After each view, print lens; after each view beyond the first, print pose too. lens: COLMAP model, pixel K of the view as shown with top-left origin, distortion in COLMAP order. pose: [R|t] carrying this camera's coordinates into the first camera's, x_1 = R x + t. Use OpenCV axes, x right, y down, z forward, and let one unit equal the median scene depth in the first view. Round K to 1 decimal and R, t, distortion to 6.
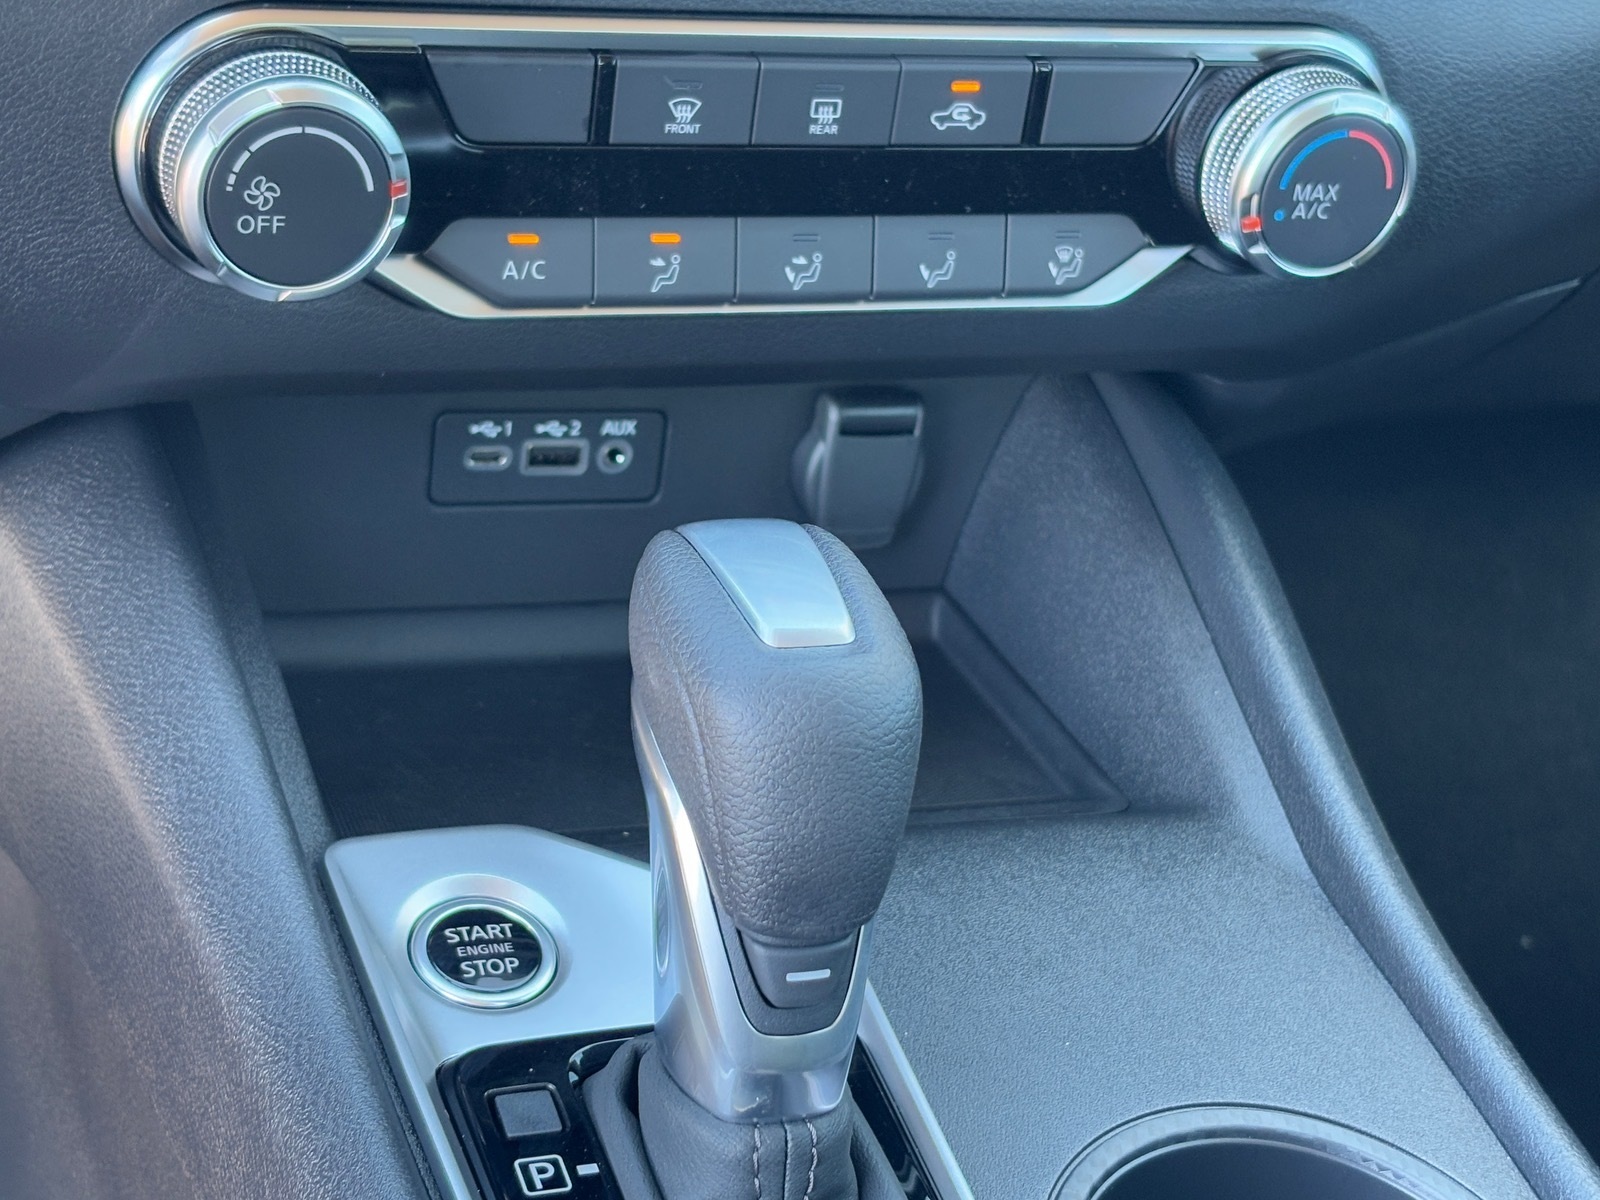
lens RADIAL K [[2833.2, 0, 787.1], [0, 2833.2, 629.8], [0, 0, 1]] dist [0.182692, 0.000000]
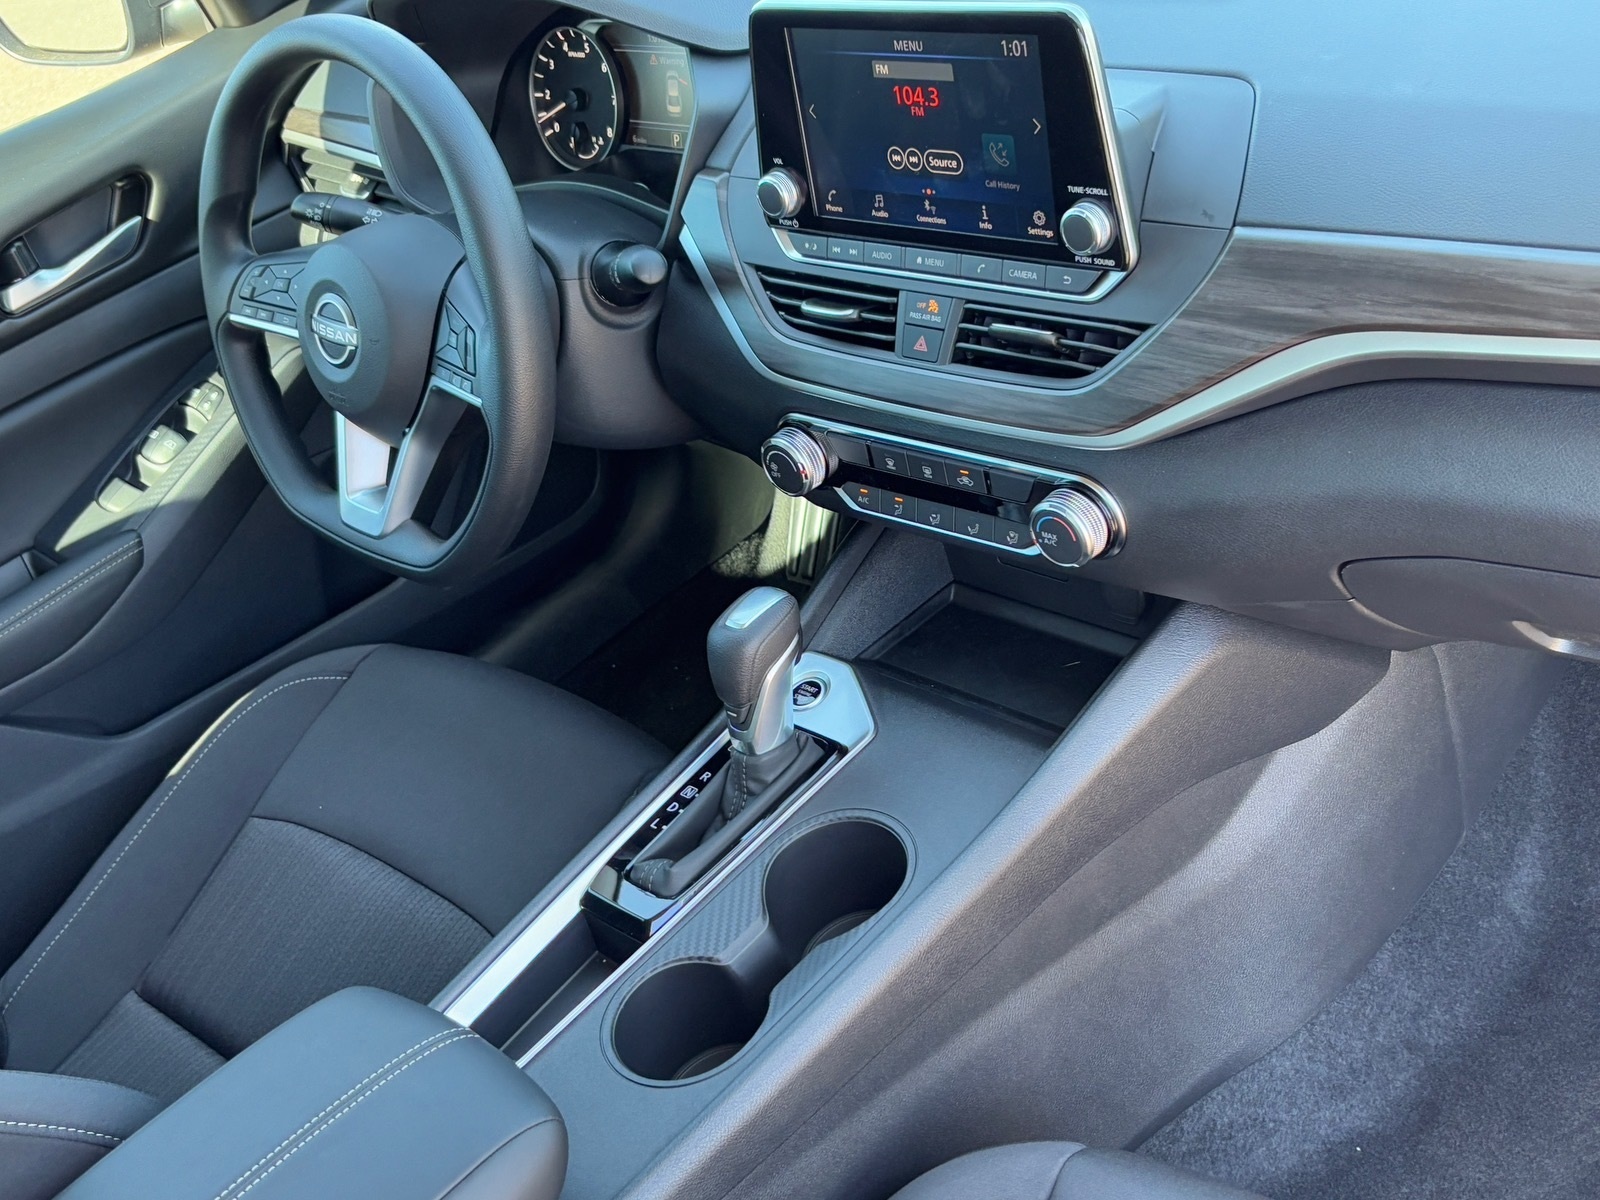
lens RADIAL K [[1873.0, 0, 798.5], [0, 1873.0, 616.2], [0, 0, 1]] dist [0.081992, 0.000000]
pose [[0.381166, 0.286702, -0.878928, 1.742897], [-0.172756, 0.956042, 0.236937, -0.479391], [0.908222, 0.061528, 0.413940, 0.063211]]
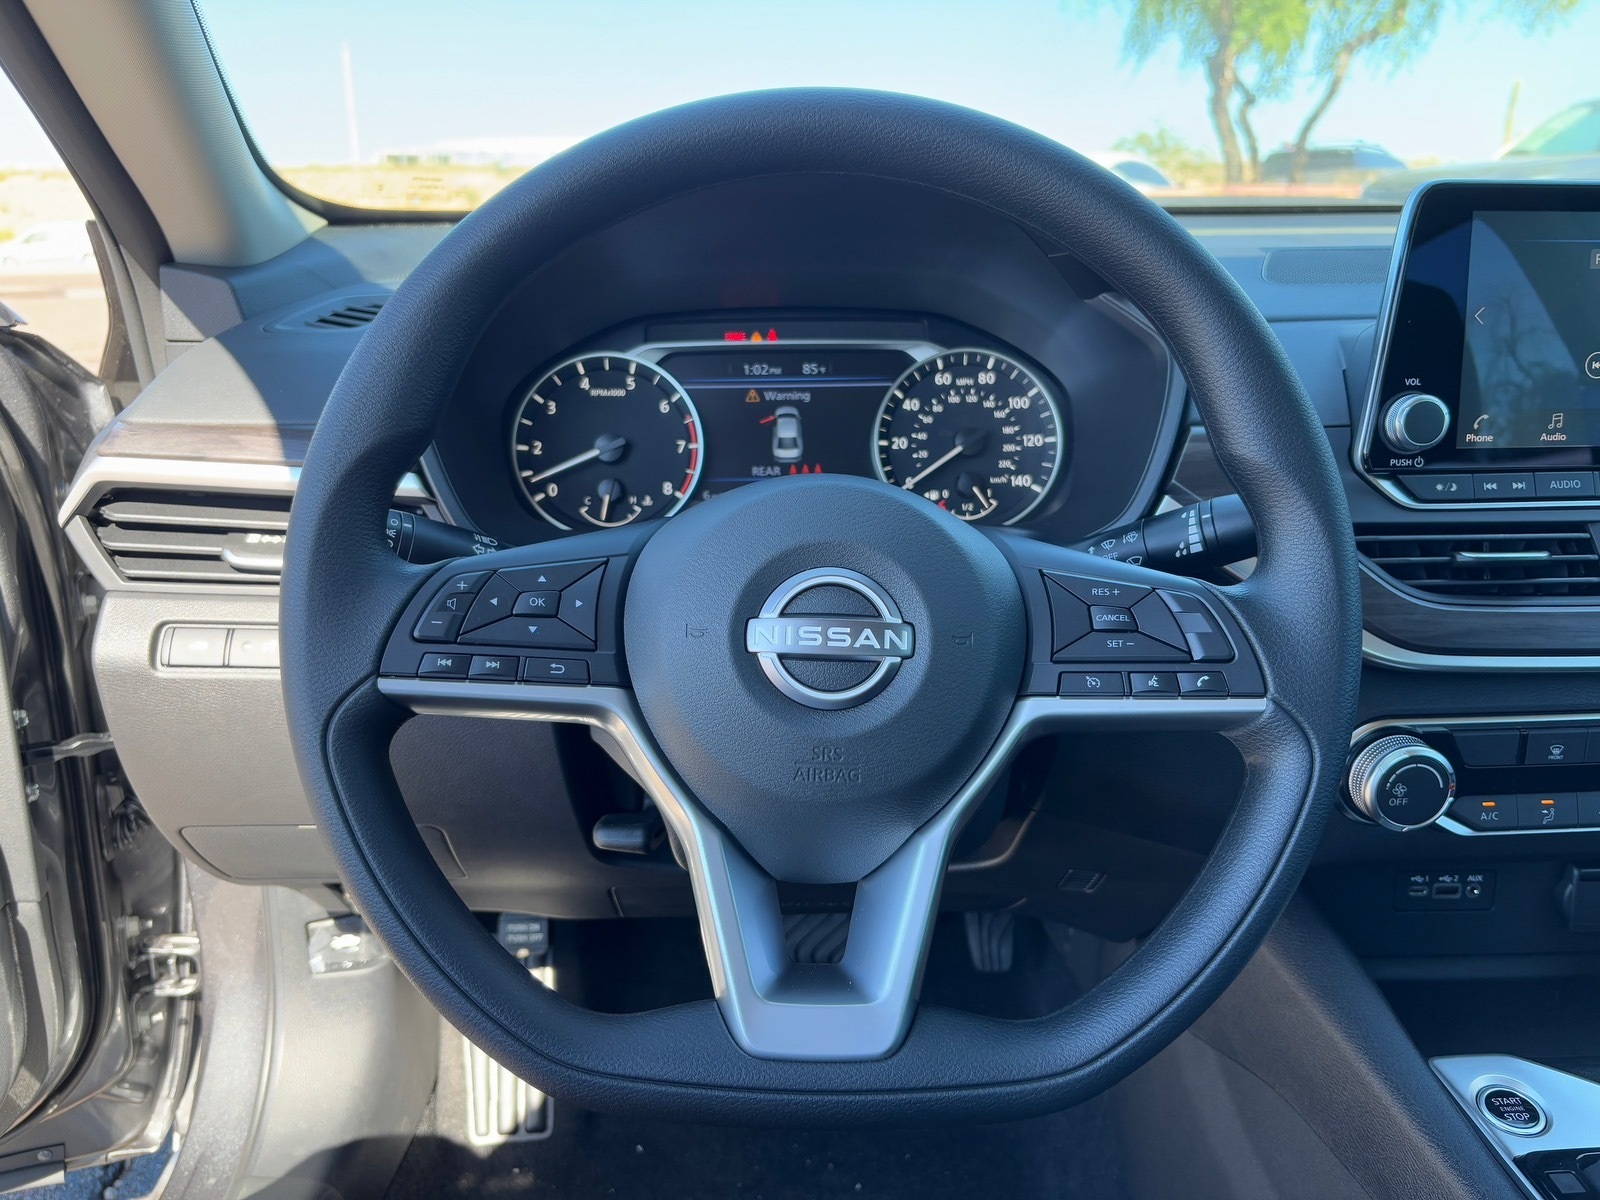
lens RADIAL K [[1227.2, 0, 793.8], [0, 1227.2, 613.3], [0, 0, 1]] dist [0.037049, -0.061546]
pose [[0.938898, -0.065537, -0.337897, -0.280423], [-0.027093, 0.964587, -0.262369, 0.000775], [0.343126, 0.255492, 0.903874, -0.215734]]
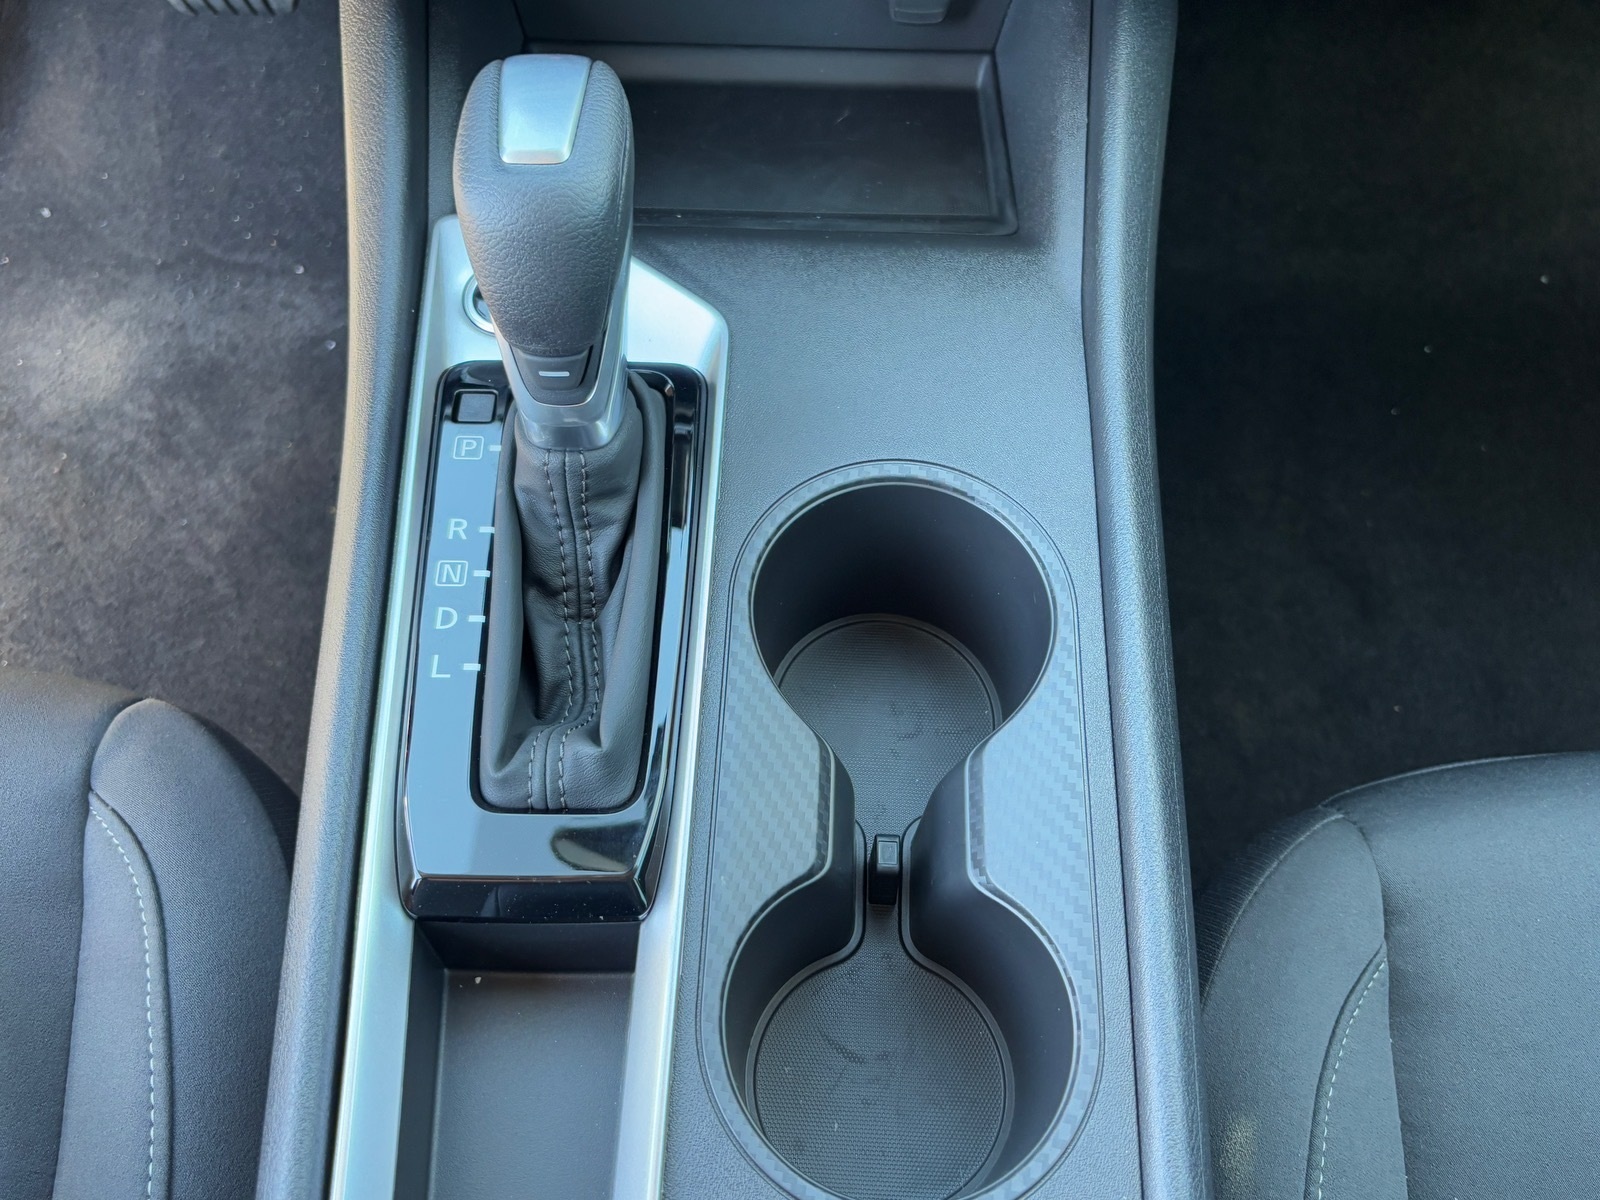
lens RADIAL K [[1382.4, 0, 805.3], [0, 1382.4, 630.0], [0, 0, 1]] dist [0.026899, -0.017226]
pose [[0.927843, 0.222672, -0.299205, 0.333338], [-0.066144, 0.887745, 0.455558, -0.094424], [0.367058, -0.402896, 0.838417, 0.281297]]
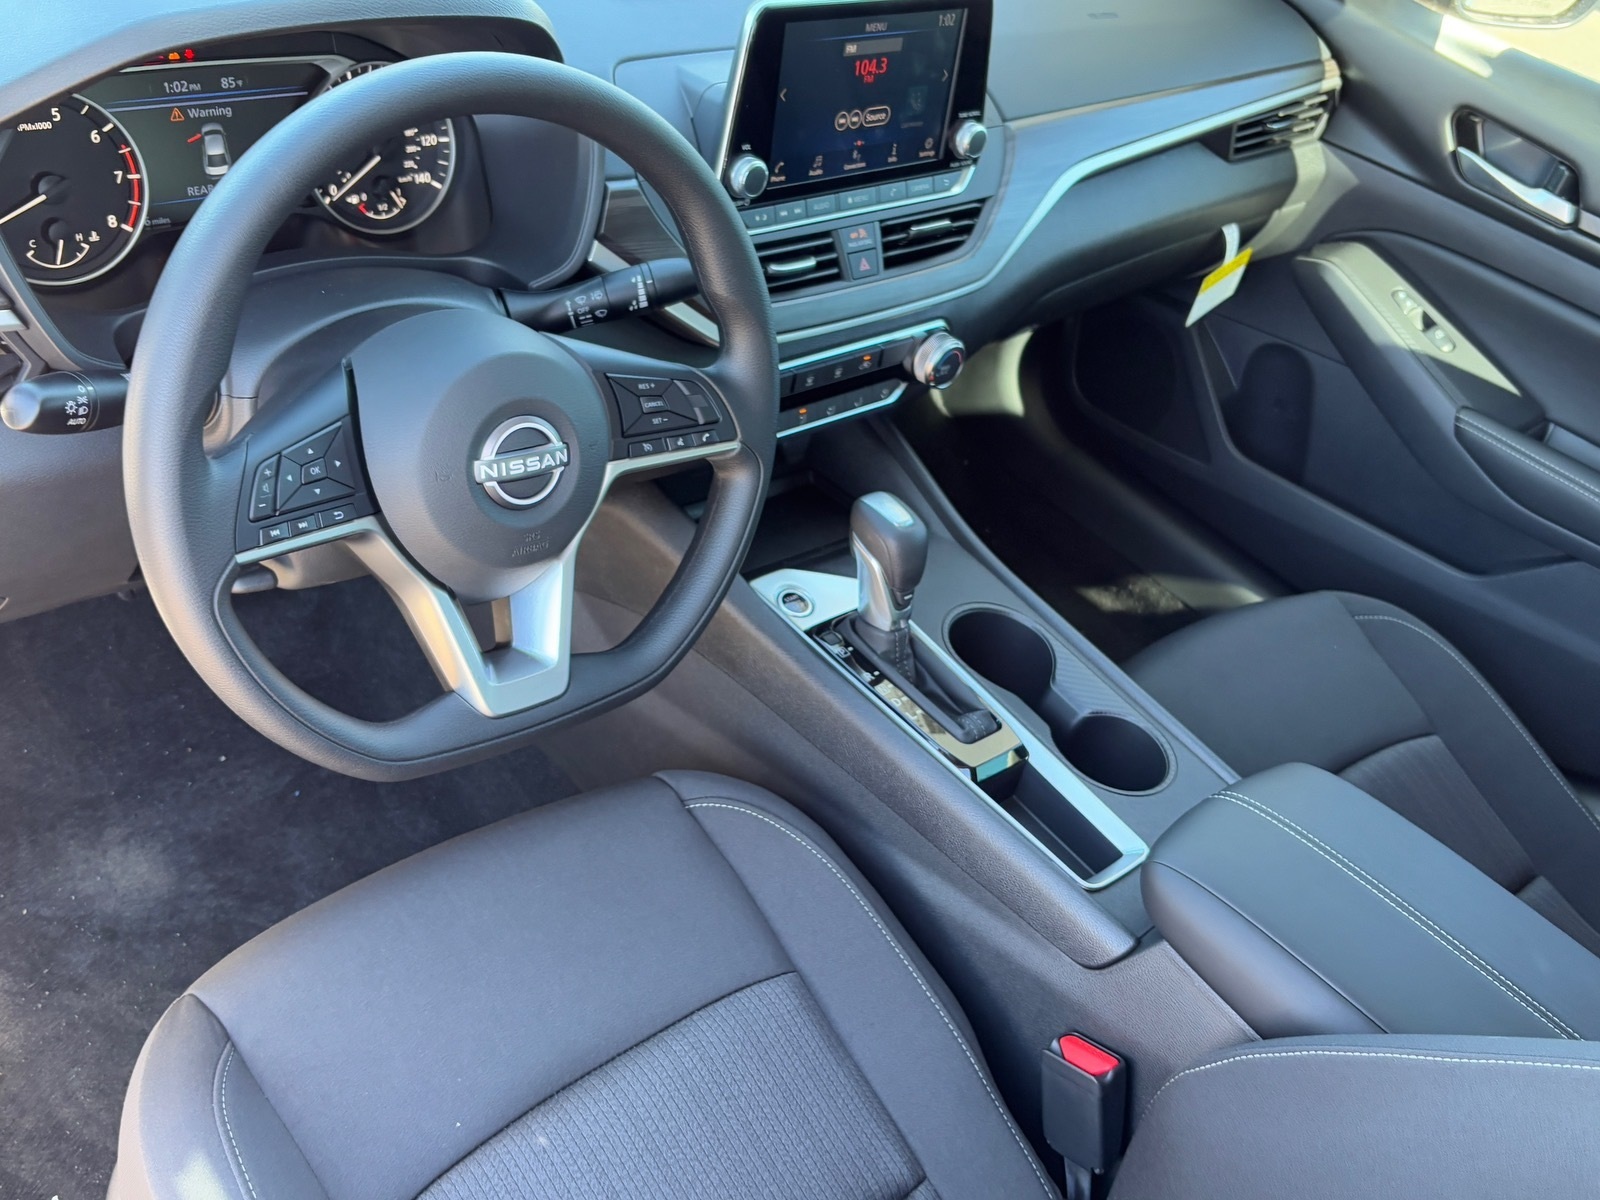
lens RADIAL K [[1585.8, 0, 803.4], [0, 1585.8, 615.9], [0, 0, 1]] dist [0.012873, 0.000000]
pose [[0.929999, -0.188606, 0.315483, -0.757330], [0.123279, 0.968651, 0.215680, -0.326077], [-0.346271, -0.161689, 0.924096, -0.991736]]
